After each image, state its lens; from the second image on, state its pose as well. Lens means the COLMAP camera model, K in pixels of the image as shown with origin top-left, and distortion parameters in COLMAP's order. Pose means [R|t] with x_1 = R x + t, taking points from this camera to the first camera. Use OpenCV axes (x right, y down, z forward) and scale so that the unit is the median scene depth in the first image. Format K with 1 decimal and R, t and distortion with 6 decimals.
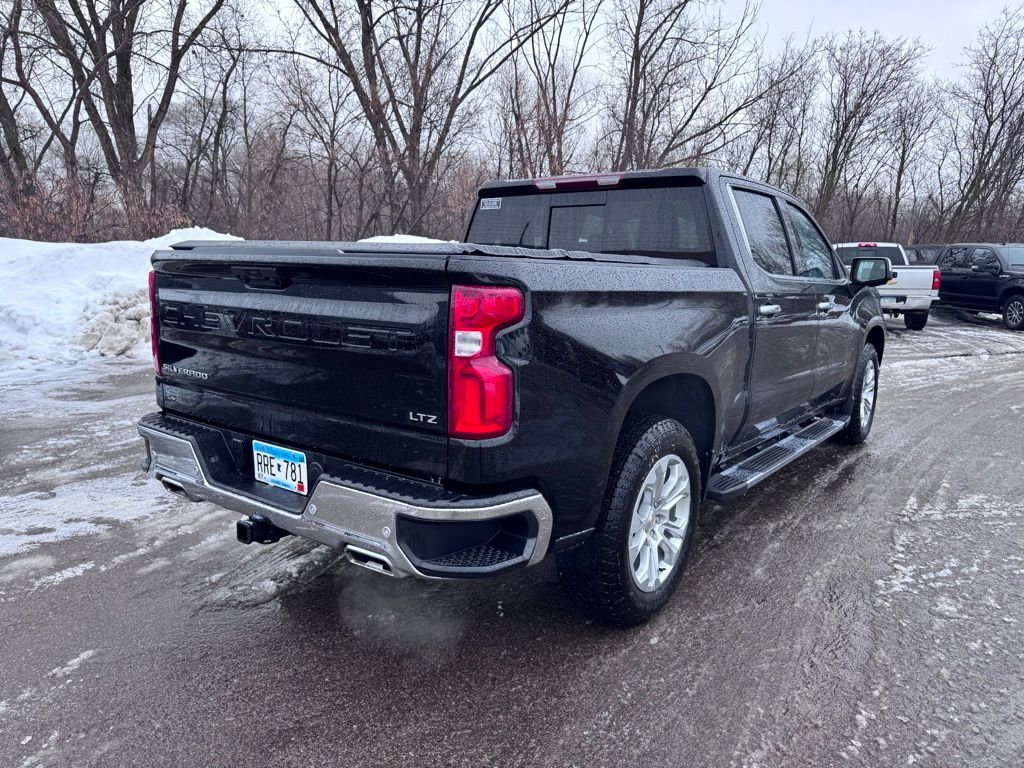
lens RADIAL K [[718.9, 0, 511.4], [0, 718.9, 383.3], [0, 0, 1]] dist [0.034817, -0.041048]
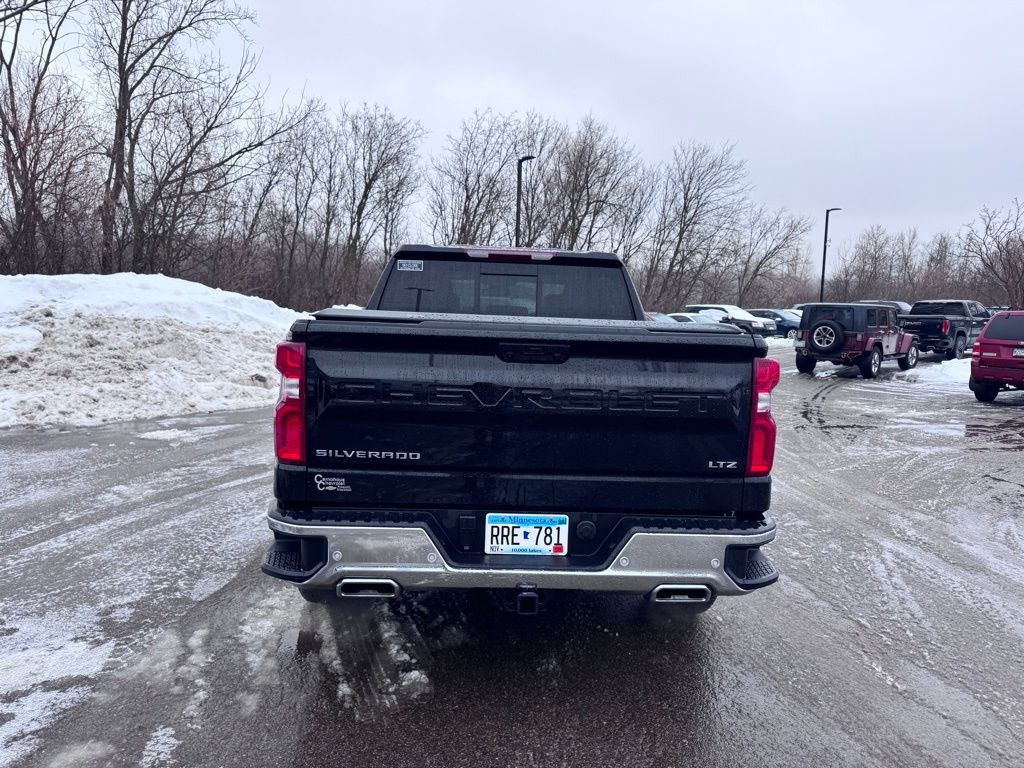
lens RADIAL K [[718.9, 0, 509.9], [0, 718.9, 375.2], [0, 0, 1]] dist [0.034817, -0.041048]
pose [[0.766845, -0.043508, 0.640356, -0.756420], [0.083967, 0.995926, -0.032886, -0.060140], [-0.636316, 0.078988, 0.767374, 0.162546]]
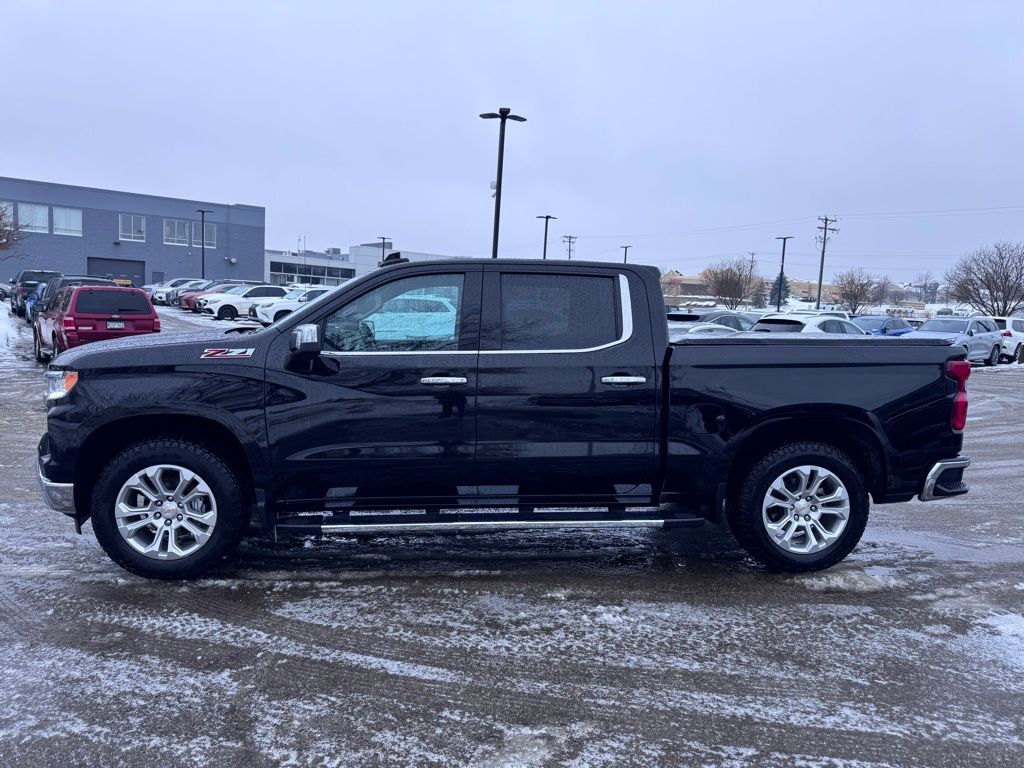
lens RADIAL K [[718.9, 0, 501.5], [0, 718.9, 383.0], [0, 0, 1]] dist [0.034817, -0.041048]
pose [[-0.659559, -0.106215, 0.744111, -0.881114], [0.089356, 0.971866, 0.217928, -0.467920], [-0.746323, 0.210227, -0.631511, 2.394848]]
